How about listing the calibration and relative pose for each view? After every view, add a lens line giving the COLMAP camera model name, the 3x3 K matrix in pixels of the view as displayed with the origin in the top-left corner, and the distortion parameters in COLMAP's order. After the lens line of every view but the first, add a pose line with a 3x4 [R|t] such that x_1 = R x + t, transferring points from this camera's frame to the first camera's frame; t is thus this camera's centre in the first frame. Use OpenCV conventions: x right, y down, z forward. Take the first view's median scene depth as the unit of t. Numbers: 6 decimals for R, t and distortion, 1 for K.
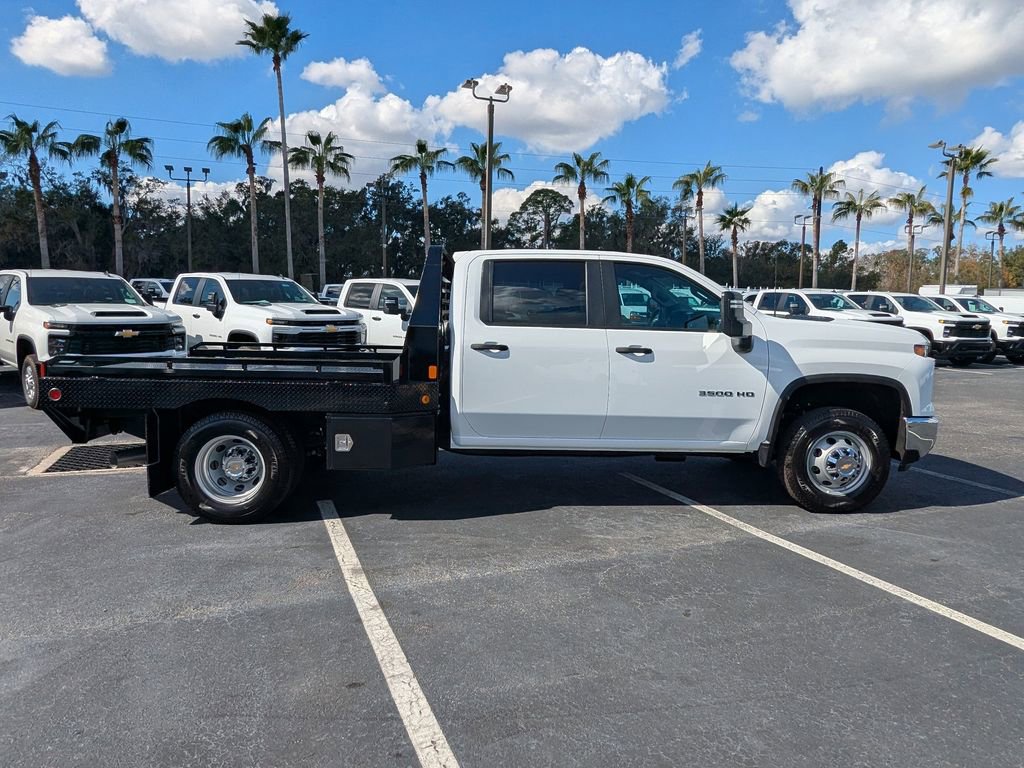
lens RADIAL K [[715.6, 0, 522.7], [0, 715.6, 383.7], [0, 0, 1]] dist [-0.006844, -0.002197]
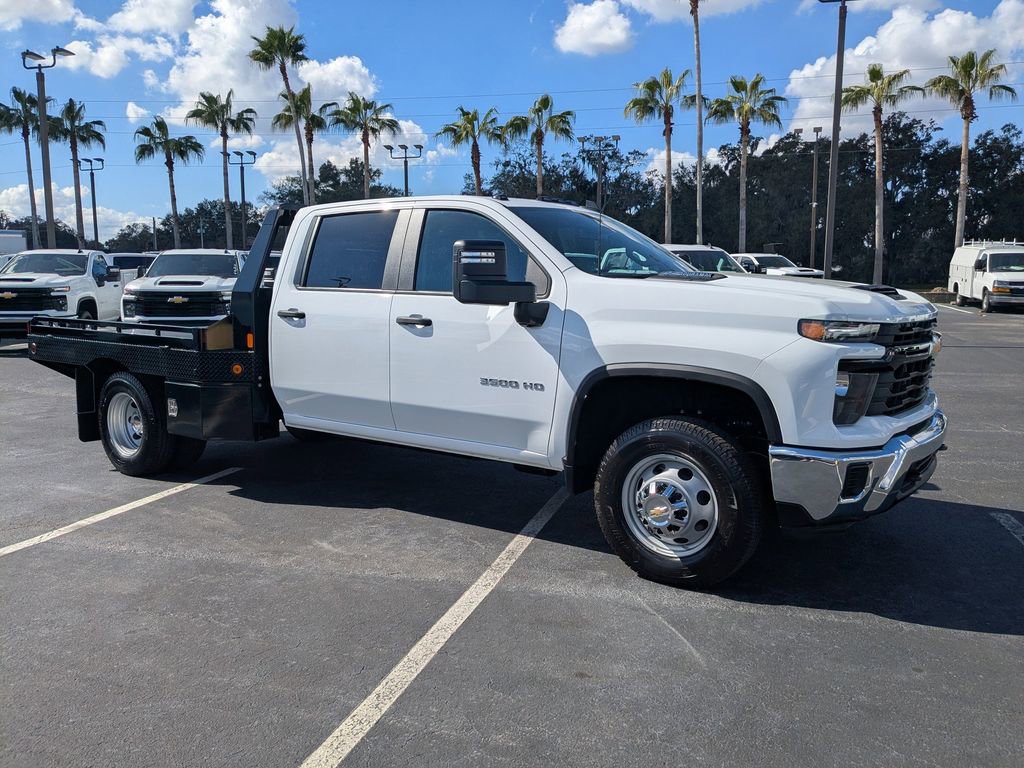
lens RADIAL K [[820.4, 0, 519.7], [0, 820.4, 384.0], [0, 0, 1]] dist [0.050565, -0.086695]
pose [[0.792609, 0.061057, -0.606666, 0.138353], [-0.052578, 0.998112, 0.031761, -0.002154], [0.607459, 0.006723, 0.794322, 0.061676]]
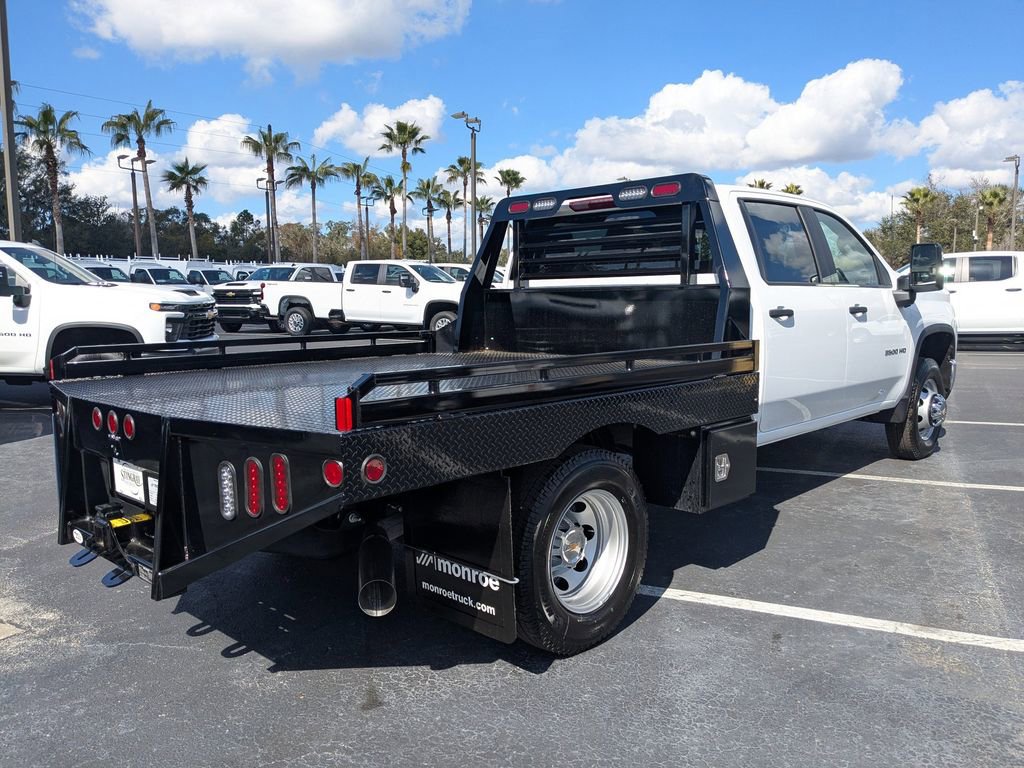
lens RADIAL K [[820.7, 0, 516.3], [0, 820.7, 373.3], [0, 0, 1]] dist [0.050813, -0.086879]
pose [[0.719926, -0.094058, 0.687648, -0.148073], [0.095914, 0.994751, 0.035648, -0.007784], [-0.687392, 0.040291, 0.725168, 0.095373]]
